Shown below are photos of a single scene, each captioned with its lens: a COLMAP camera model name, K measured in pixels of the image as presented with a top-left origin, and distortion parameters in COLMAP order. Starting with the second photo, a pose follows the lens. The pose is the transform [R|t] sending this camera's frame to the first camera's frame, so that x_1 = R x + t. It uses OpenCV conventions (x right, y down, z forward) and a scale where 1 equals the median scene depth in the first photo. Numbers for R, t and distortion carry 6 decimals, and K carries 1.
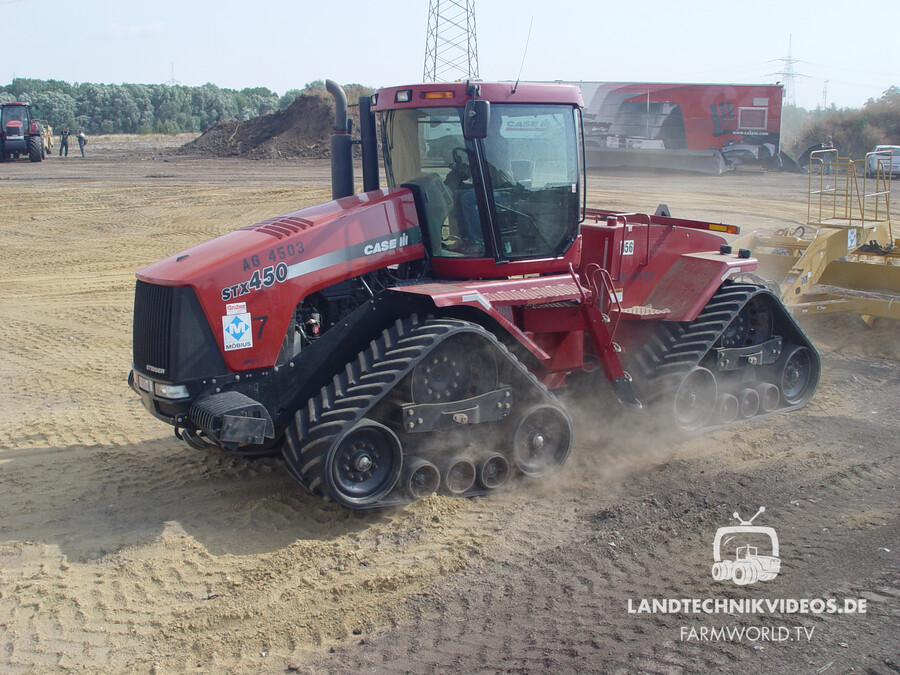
lens RADIAL K [[931.5, 0, 450.0], [0, 931.5, 337.5], [0, 0, 1]] dist [-0.211824, 0.000714]
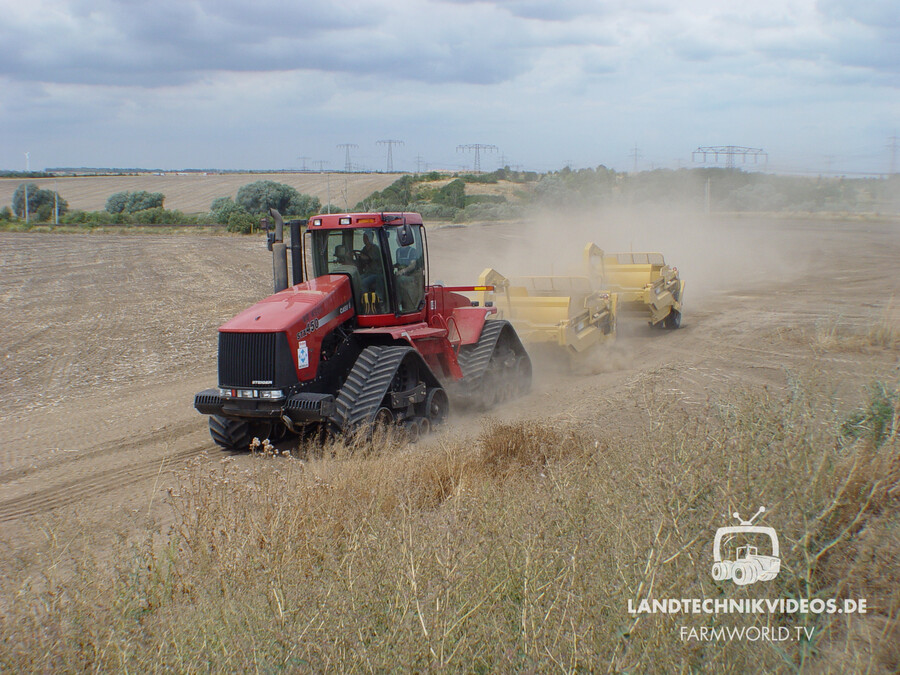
lens RADIAL K [[931.5, 0, 450.0], [0, 931.5, 337.5], [0, 0, 1]] dist [-0.211824, 0.000714]
pose [[0.877277, -0.057869, 0.476483, -0.789057], [0.102261, 0.992448, -0.067745, 0.098791], [-0.468965, 0.108157, 0.876570, -0.645013]]
